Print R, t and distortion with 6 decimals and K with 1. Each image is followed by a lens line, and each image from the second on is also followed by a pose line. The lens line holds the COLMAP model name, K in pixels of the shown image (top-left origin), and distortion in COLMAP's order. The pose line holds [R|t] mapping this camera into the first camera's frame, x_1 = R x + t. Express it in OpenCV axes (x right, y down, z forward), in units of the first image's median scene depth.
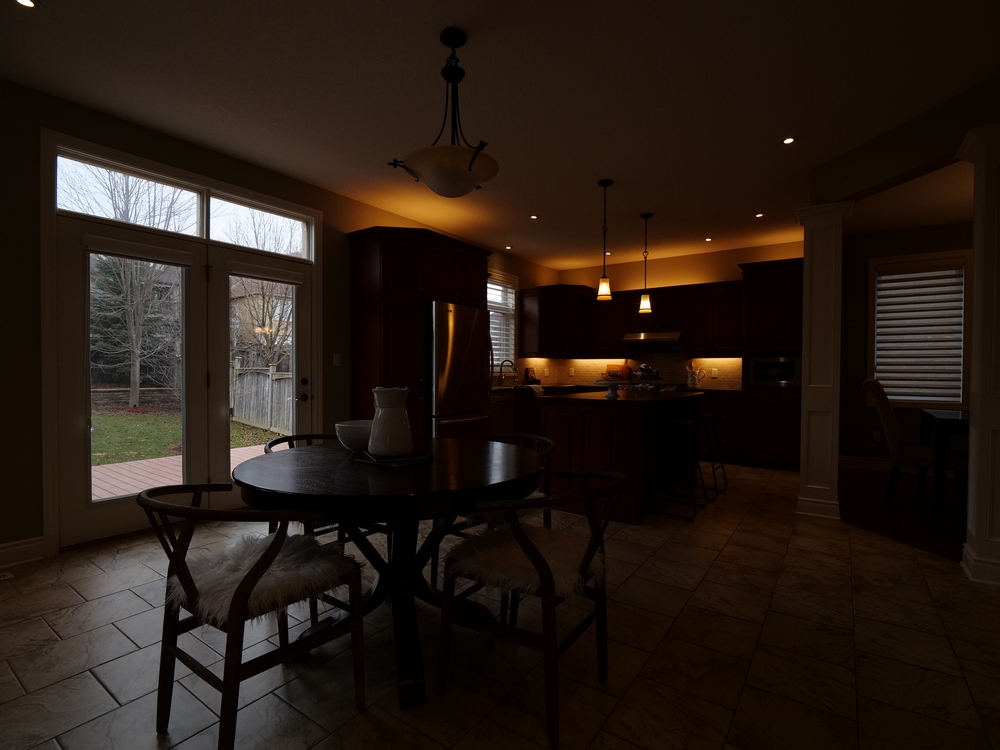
lens RADIAL K [[489.7, 0, 503.3], [0, 489.7, 374.5], [0, 0, 1]] dist [-0.003946, -0.001335]
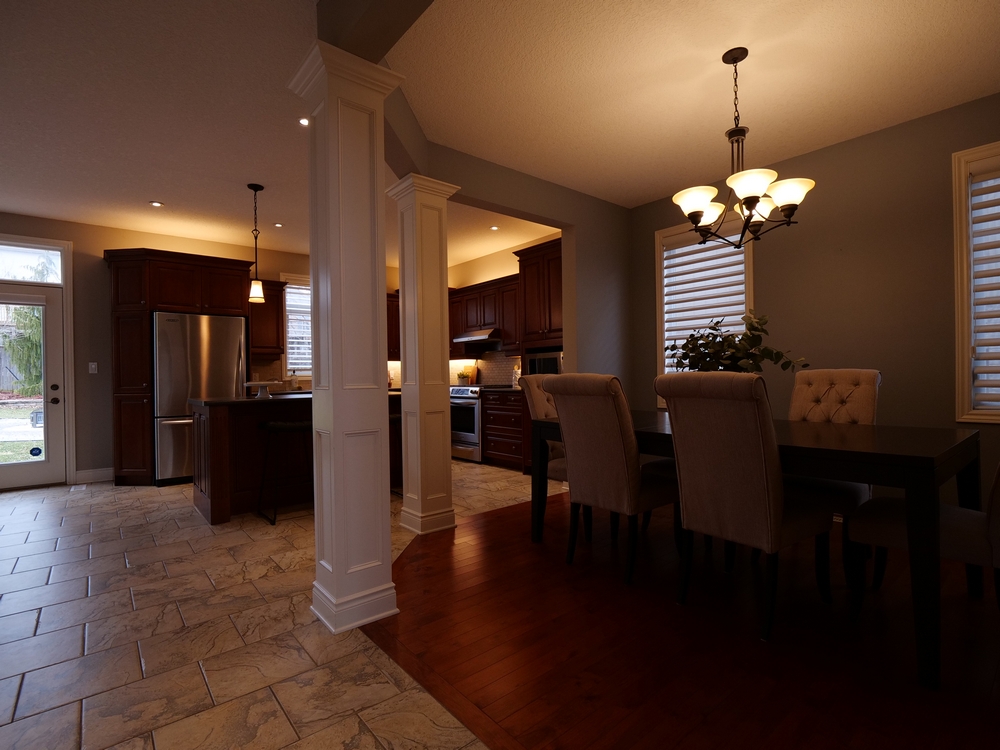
lens RADIAL K [[489.7, 0, 499.0], [0, 489.7, 375.8], [0, 0, 1]] dist [-0.003946, -0.001335]
pose [[0.962411, -0.020083, -0.270853, 0.931110], [0.017660, 0.999779, -0.011381, 0.019029], [0.271022, 0.006170, 0.962553, 0.158804]]
